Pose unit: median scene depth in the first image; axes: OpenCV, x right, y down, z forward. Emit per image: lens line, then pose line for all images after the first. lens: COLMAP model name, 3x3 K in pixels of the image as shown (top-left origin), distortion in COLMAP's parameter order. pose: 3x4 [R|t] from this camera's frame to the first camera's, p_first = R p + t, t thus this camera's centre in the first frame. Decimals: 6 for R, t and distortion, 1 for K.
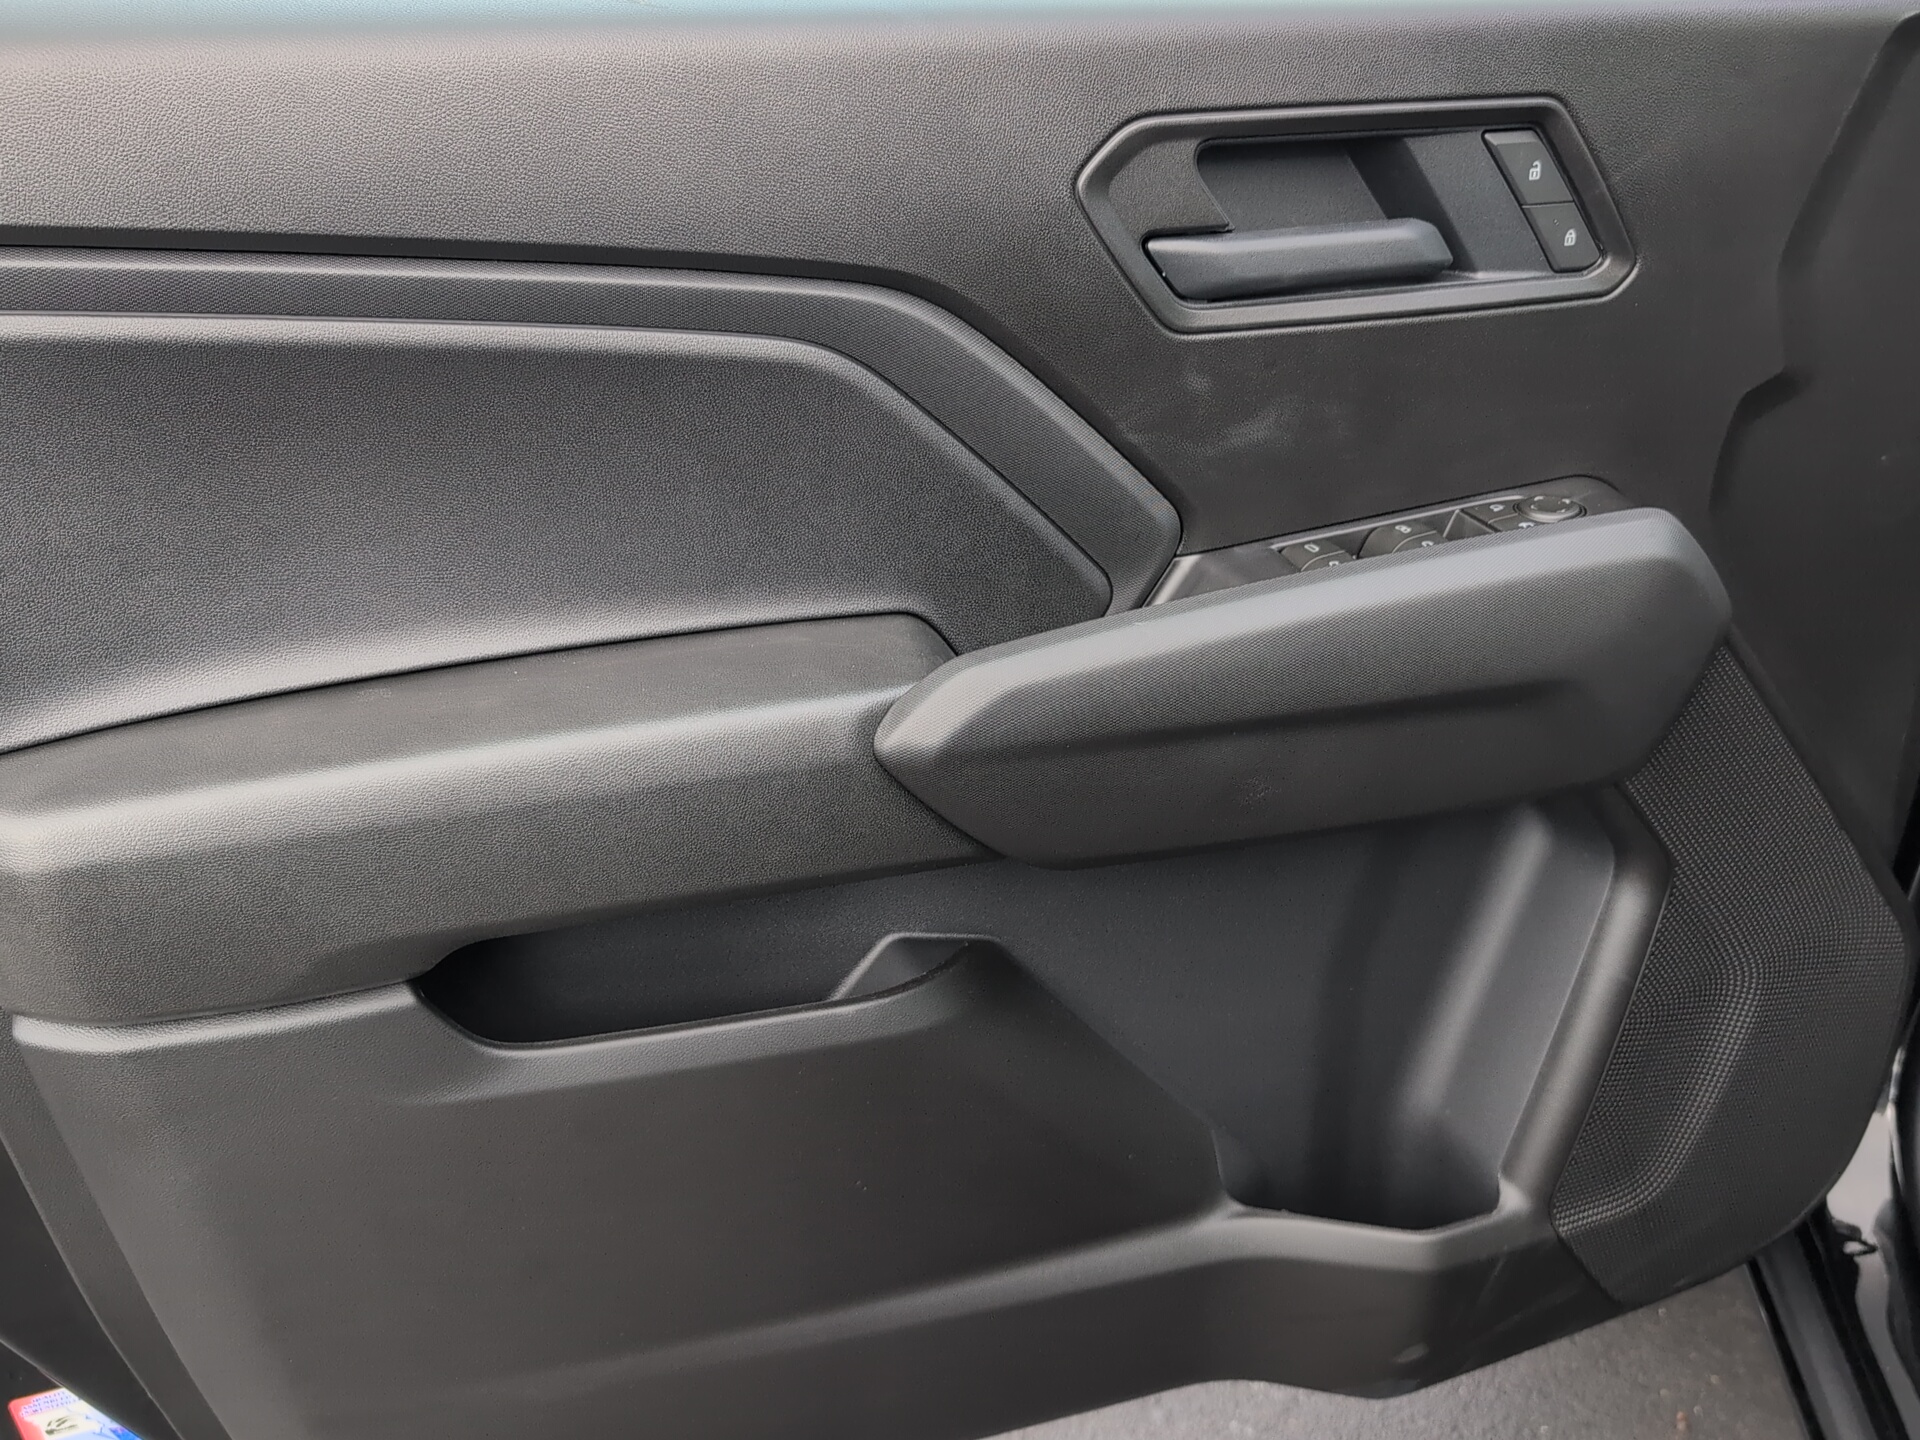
lens RADIAL K [[1612.4, 0, 960.0], [0, 1612.4, 720.0], [0, 0, 1]] dist [-0.010022, -0.010974]
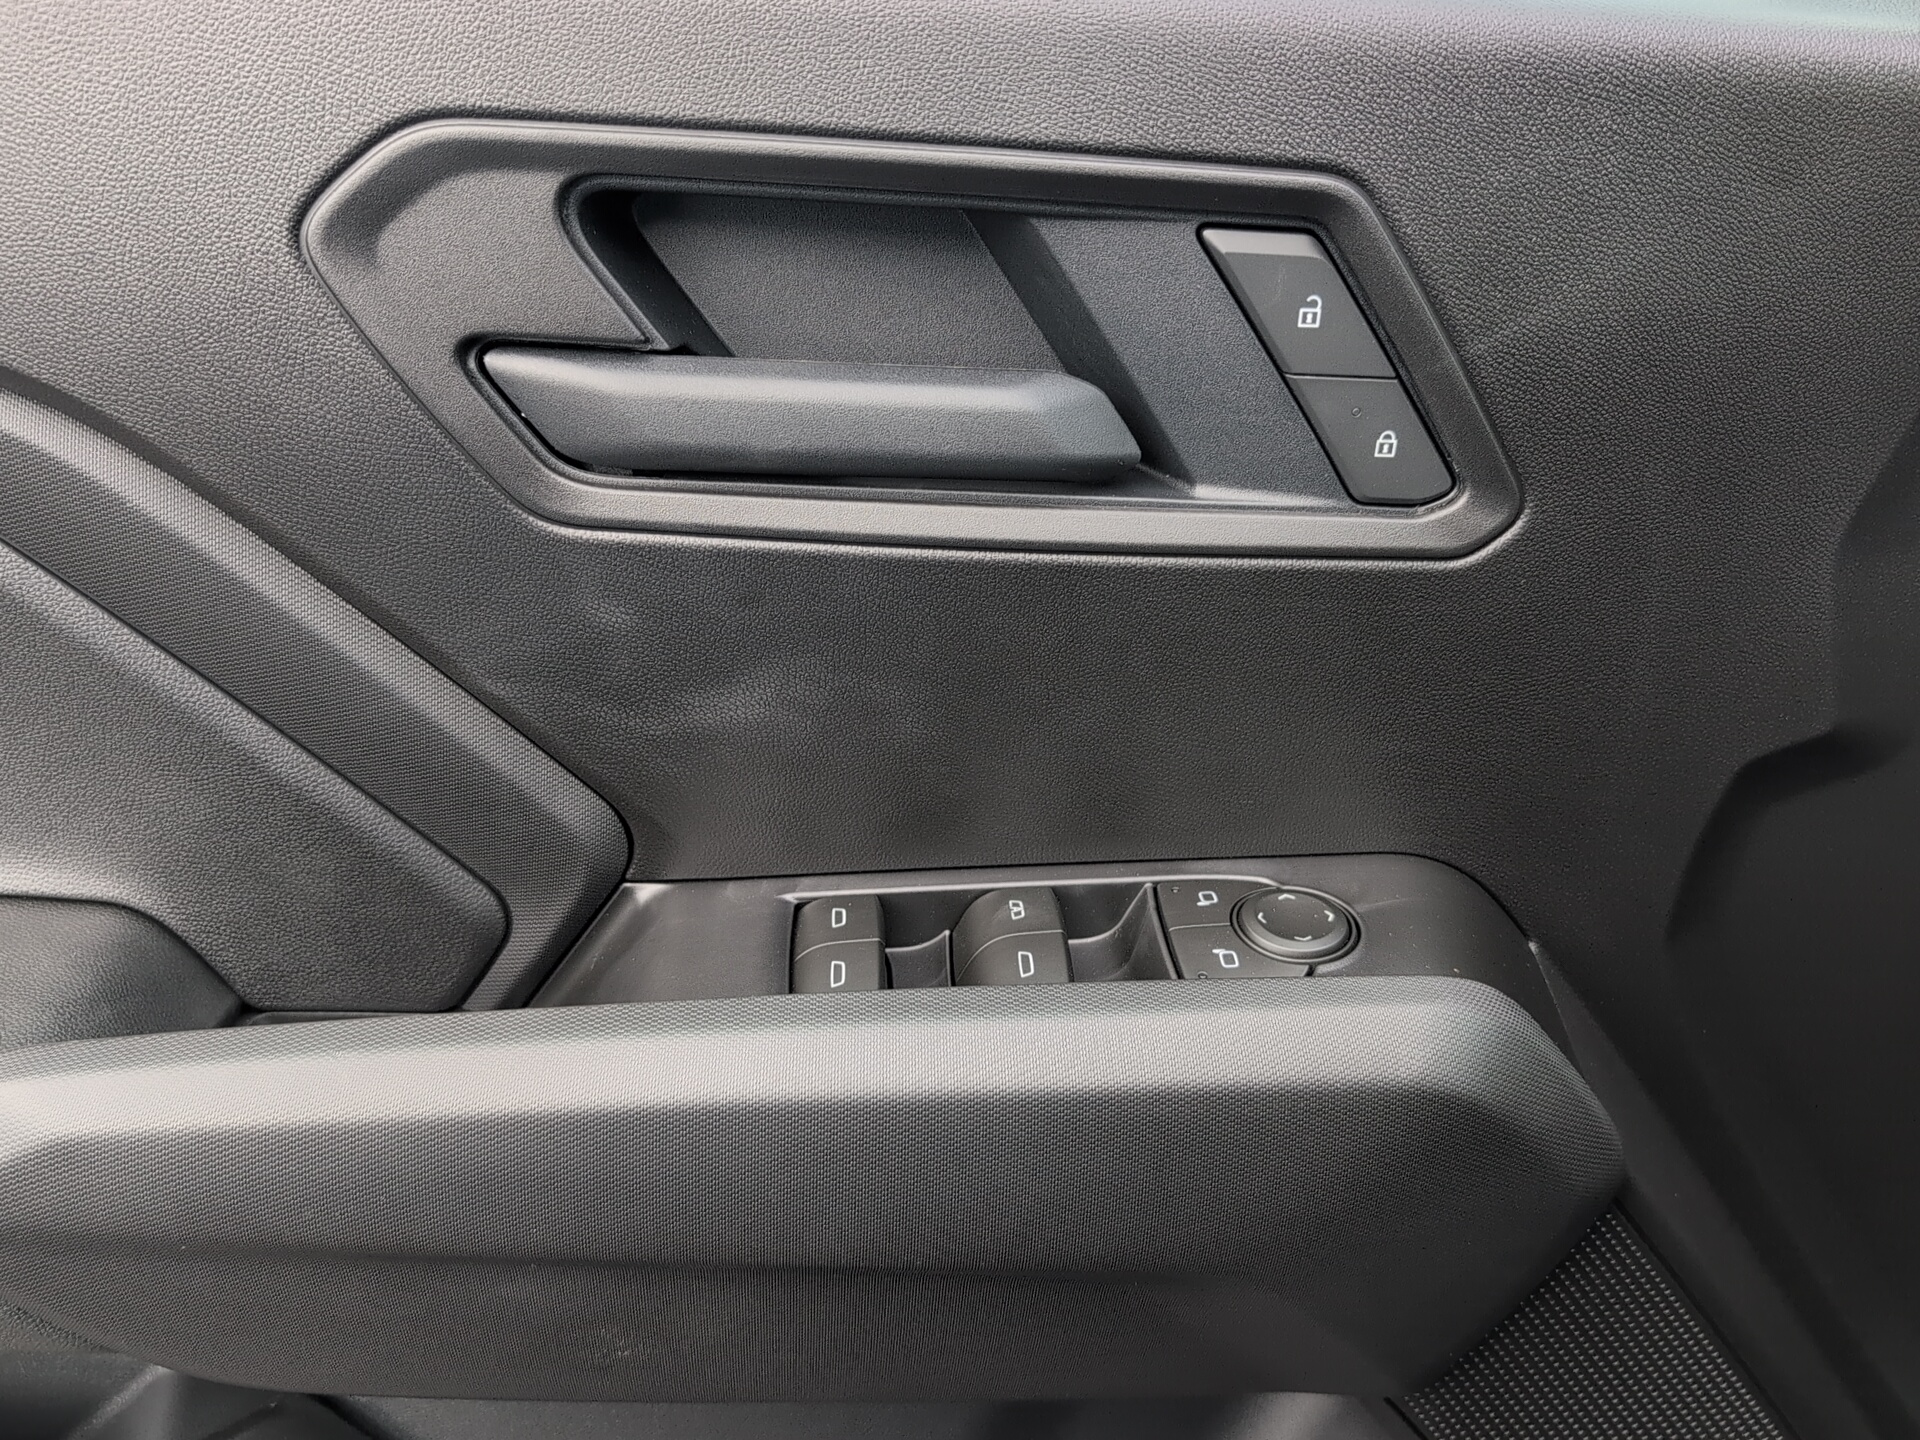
lens RADIAL K [[1612.4, 0, 960.0], [0, 1612.4, 720.0], [0, 0, 1]] dist [-0.010022, -0.010974]
pose [[0.970376, 0.178100, -0.163250, 0.352931], [-0.177018, 0.983978, 0.021266, -0.201865], [0.164421, 0.008262, 0.986356, 0.467303]]
